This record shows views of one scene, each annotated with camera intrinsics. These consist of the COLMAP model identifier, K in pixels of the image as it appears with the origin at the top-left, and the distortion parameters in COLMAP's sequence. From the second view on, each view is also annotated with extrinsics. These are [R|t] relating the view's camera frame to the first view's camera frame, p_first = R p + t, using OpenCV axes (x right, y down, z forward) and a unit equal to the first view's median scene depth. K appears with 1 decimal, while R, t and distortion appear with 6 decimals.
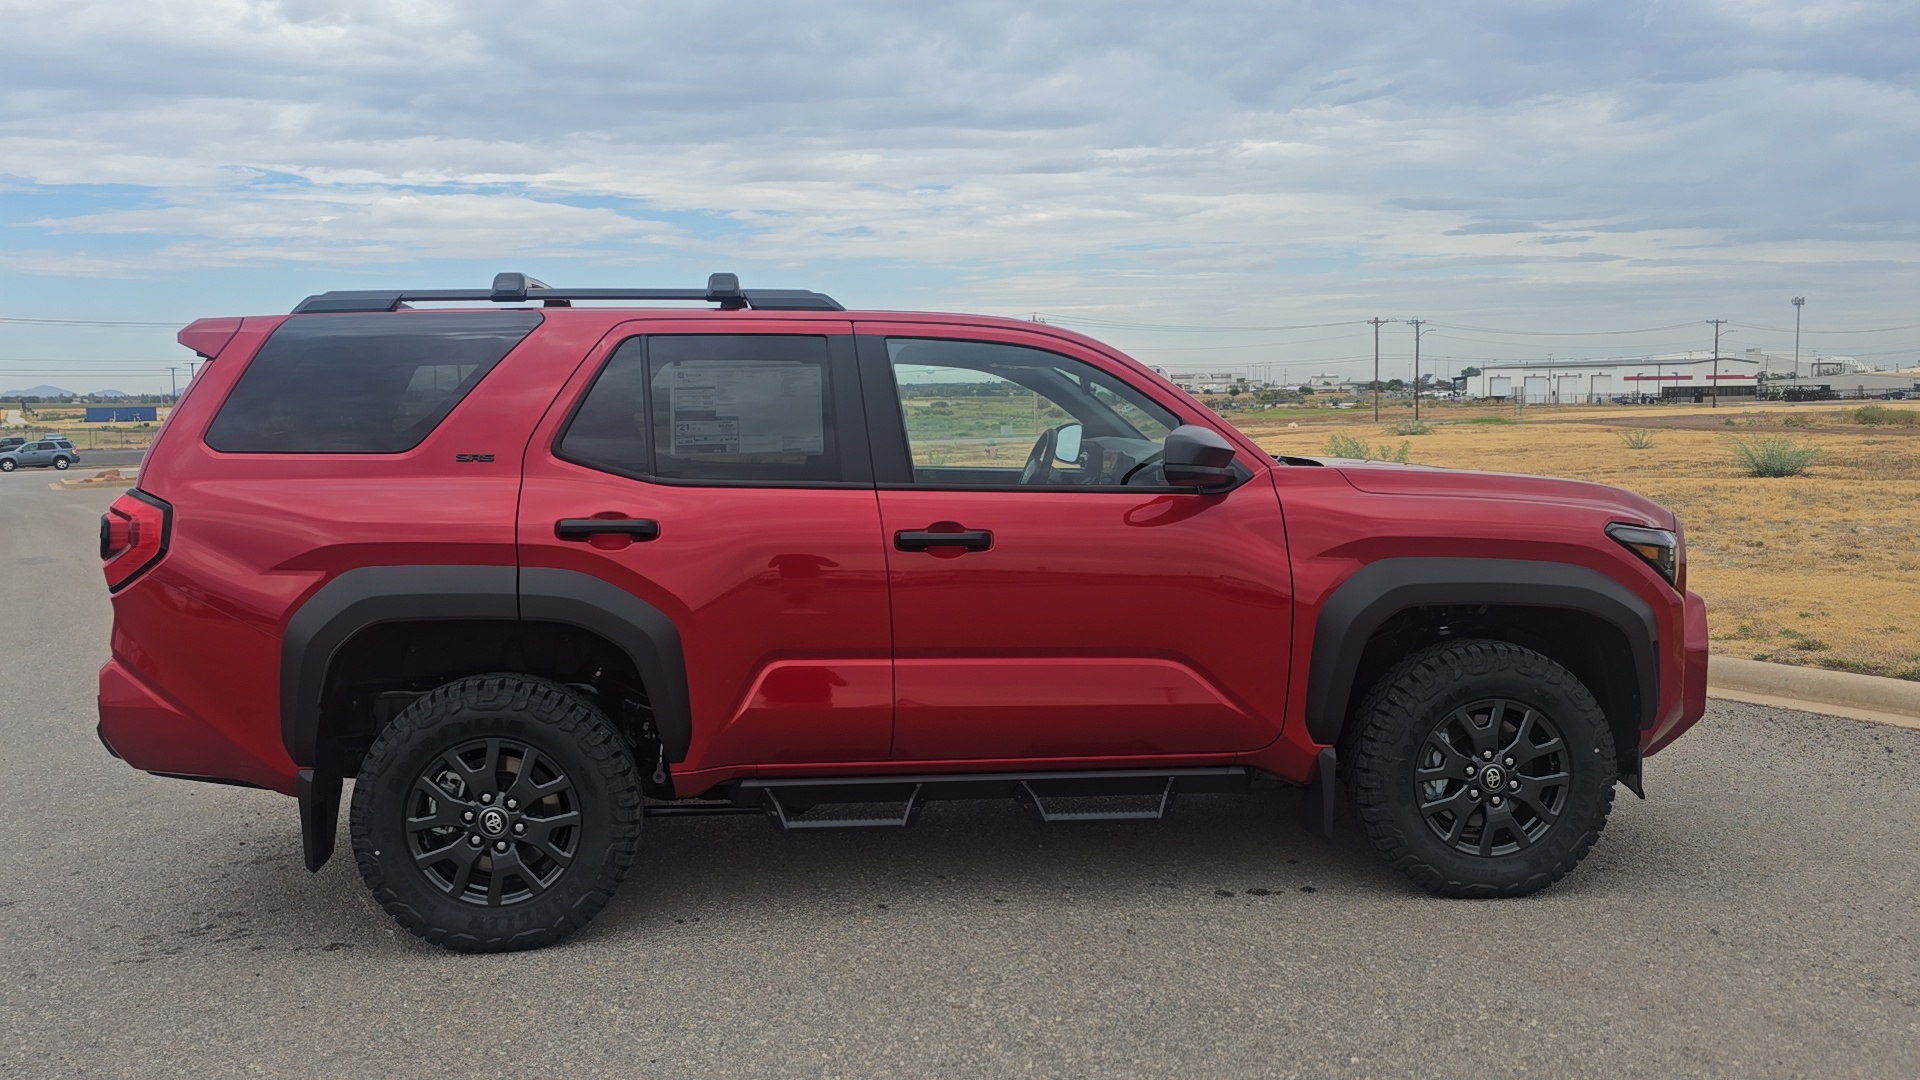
lens RADIAL K [[1597.2, 0, 952.3], [0, 1597.2, 539.1], [0, 0, 1]] dist [-0.005376, 0.025218]
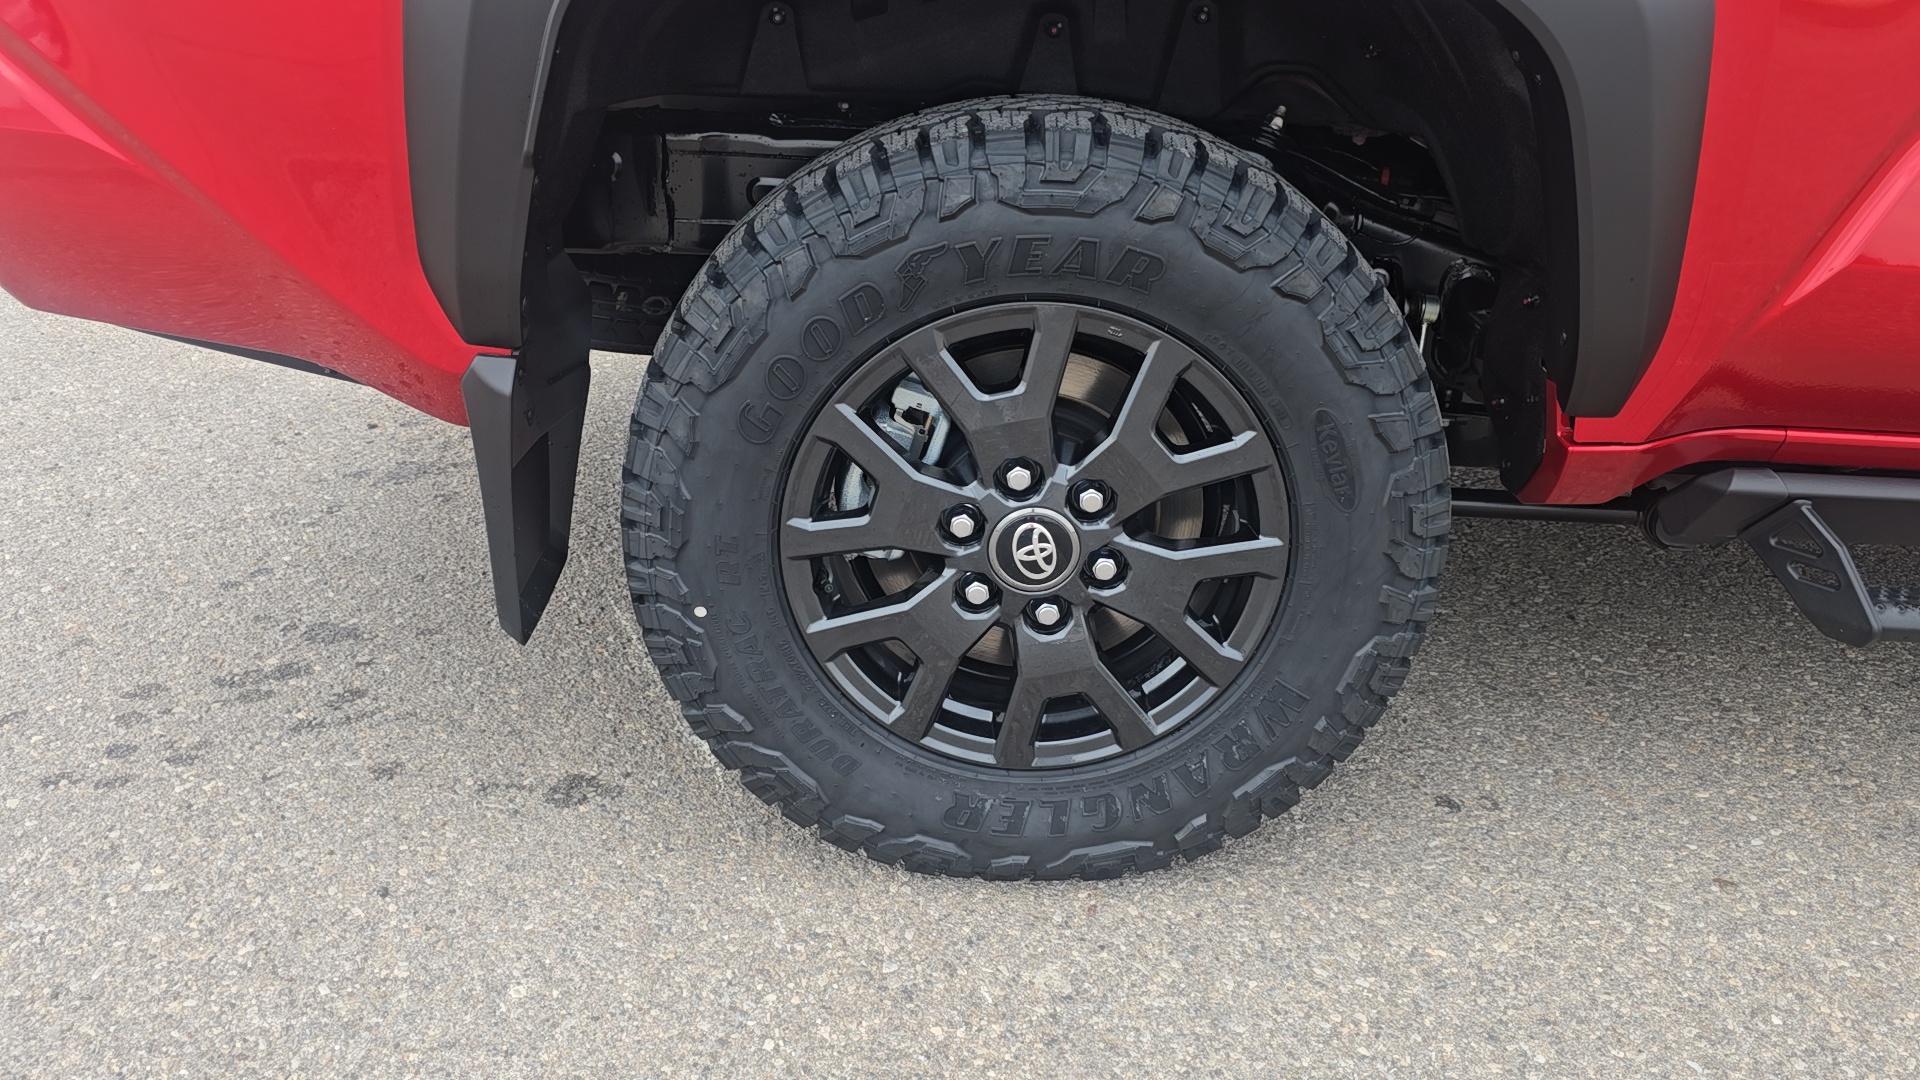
lens RADIAL K [[1597.2, 0, 945.5], [0, 1597.2, 539.6], [0, 0, 1]] dist [-0.005376, 0.025218]
pose [[0.991927, 0.090408, -0.088918, -0.276065], [-0.058669, 0.948839, 0.310261, 0.071839], [0.112419, -0.302540, 0.946484, 0.679510]]
